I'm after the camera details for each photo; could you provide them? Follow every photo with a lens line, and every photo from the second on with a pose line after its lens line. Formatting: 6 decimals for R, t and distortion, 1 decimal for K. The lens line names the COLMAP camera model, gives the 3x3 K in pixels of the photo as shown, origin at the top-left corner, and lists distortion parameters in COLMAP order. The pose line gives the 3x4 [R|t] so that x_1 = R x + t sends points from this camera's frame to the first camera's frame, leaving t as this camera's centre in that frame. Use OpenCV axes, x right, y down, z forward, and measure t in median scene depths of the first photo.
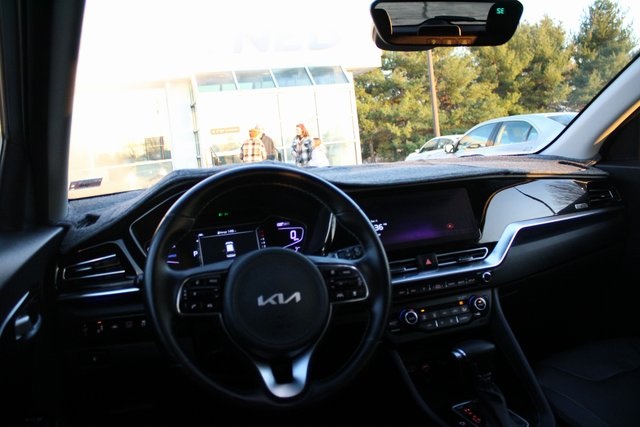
lens RADIAL K [[563.0, 0, 320.0], [0, 563.0, 213.5], [0, 0, 1]] dist [-0.117663, 0.001910]
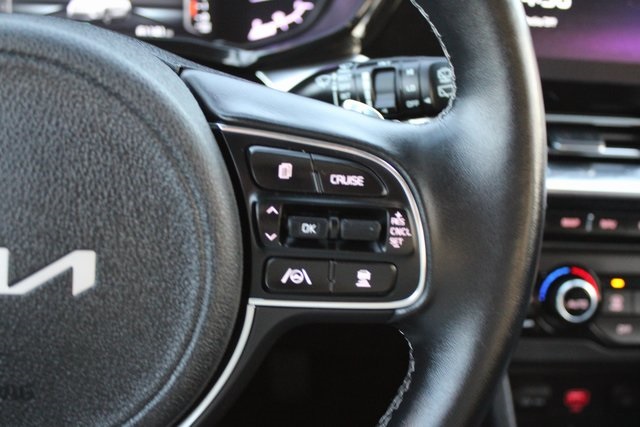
lens RADIAL K [[865.9, 0, 320.0], [0, 865.9, 213.5], [0, 0, 1]] dist [-0.147162, 0.010360]
pose [[0.971404, 0.212029, -0.106851, 0.059391], [-0.165385, 0.927145, 0.336229, -0.000946], [0.170357, -0.308943, 0.935699, 0.513315]]
